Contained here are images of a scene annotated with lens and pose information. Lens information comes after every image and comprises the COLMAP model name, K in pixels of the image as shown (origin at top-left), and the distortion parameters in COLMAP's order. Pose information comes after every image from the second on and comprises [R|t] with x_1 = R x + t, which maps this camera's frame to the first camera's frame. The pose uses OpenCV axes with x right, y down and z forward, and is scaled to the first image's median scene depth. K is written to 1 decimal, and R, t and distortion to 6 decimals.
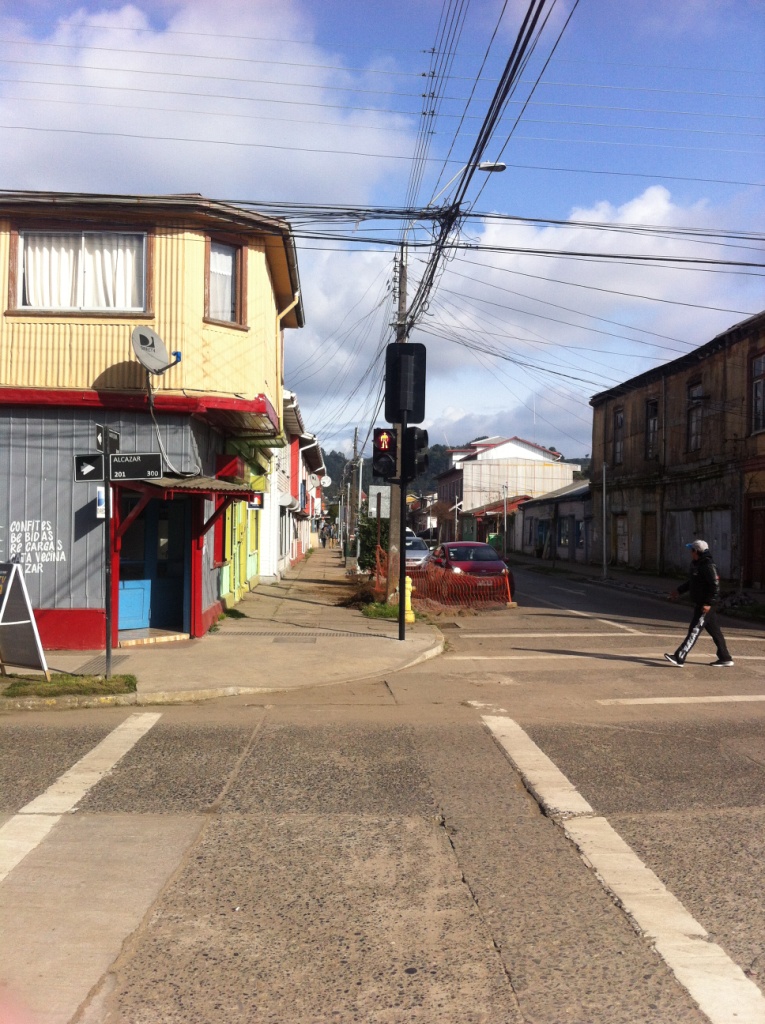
lens RADIAL K [[1057.9, 0, 384.7], [0, 1057.9, 509.1], [0, 0, 1]] dist [0.029479, 0.000000]
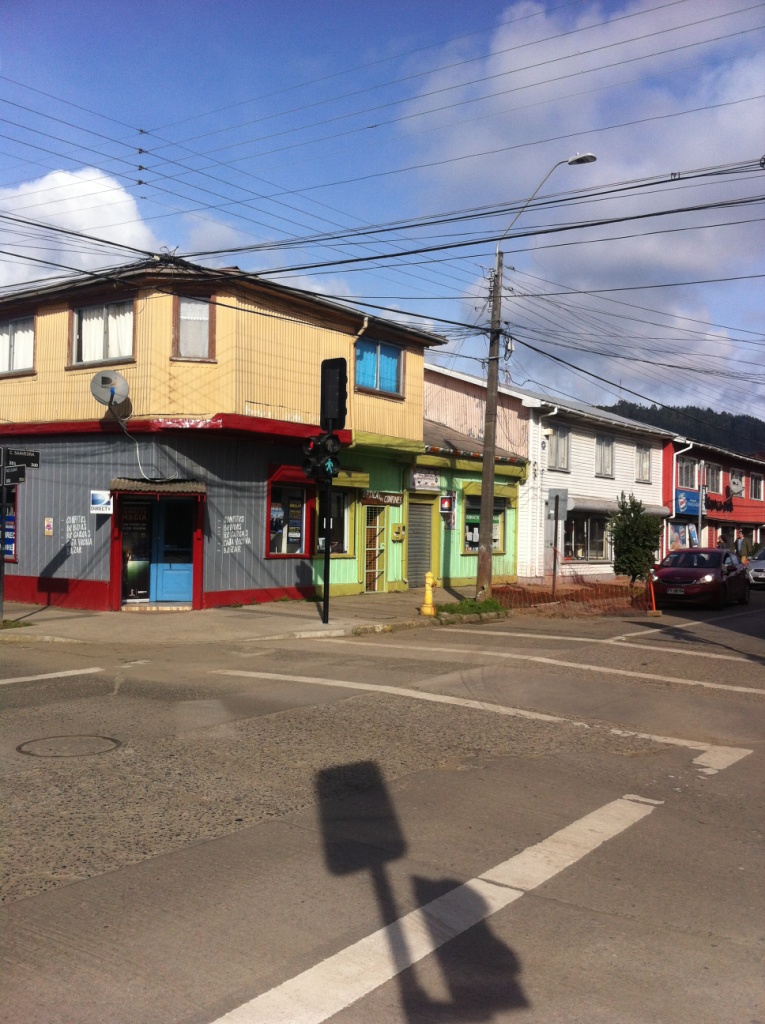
lens RADIAL K [[1057.9, 0, 382.0], [0, 1057.9, 514.7], [0, 0, 1]] dist [0.029479, 0.000000]
pose [[0.756116, -0.001527, -0.654436, 0.874093], [-0.003759, 0.999971, -0.006676, 0.017003], [0.654427, 0.007508, 0.756088, 0.207019]]
